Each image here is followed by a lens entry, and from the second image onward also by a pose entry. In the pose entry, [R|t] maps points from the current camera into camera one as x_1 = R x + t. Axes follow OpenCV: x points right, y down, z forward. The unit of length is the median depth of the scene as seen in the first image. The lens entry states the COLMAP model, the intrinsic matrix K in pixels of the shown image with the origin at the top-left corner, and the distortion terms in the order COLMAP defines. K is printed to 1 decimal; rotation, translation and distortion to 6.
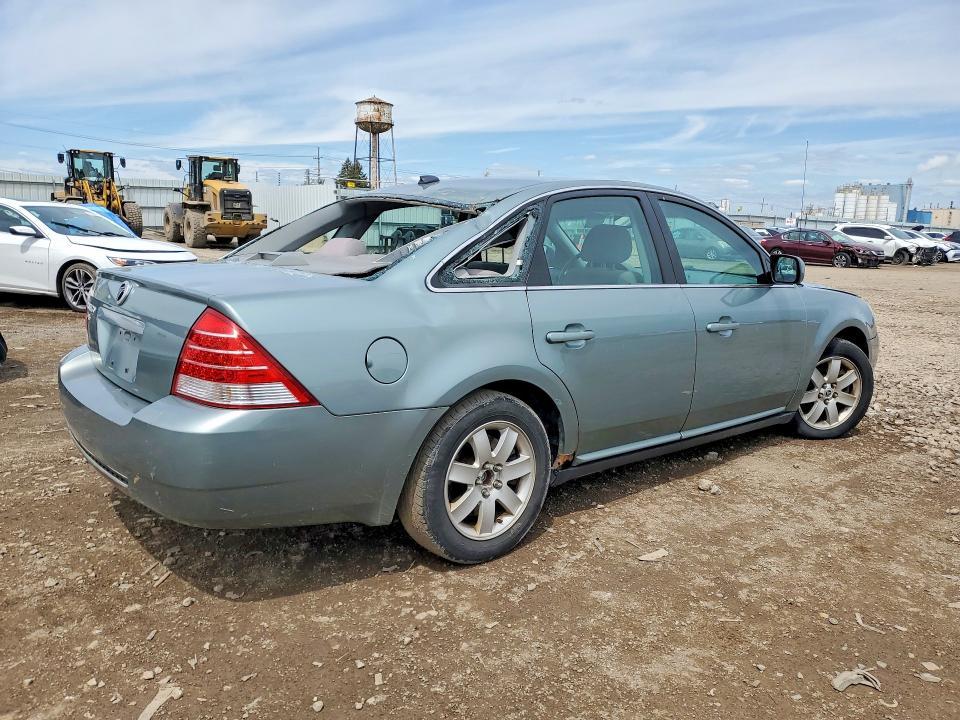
lens RADIAL K [[775.6, 0, 493.1], [0, 775.6, 359.7], [0, 0, 1]] dist [0.010258, 0.012785]
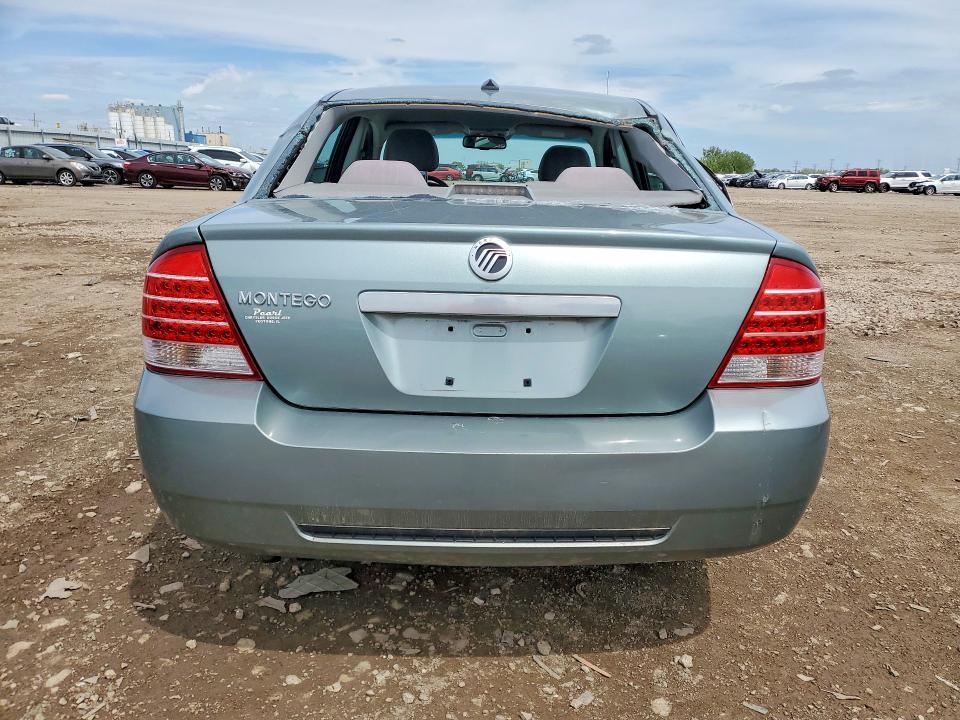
lens RADIAL K [[775.6, 0, 493.1], [0, 775.6, 359.7], [0, 0, 1]] dist [0.010258, 0.012785]
pose [[0.609572, -0.196311, 0.768039, -0.111087], [0.122107, 0.980542, 0.153714, -0.011757], [-0.783270, 0.000084, 0.621682, 0.074481]]
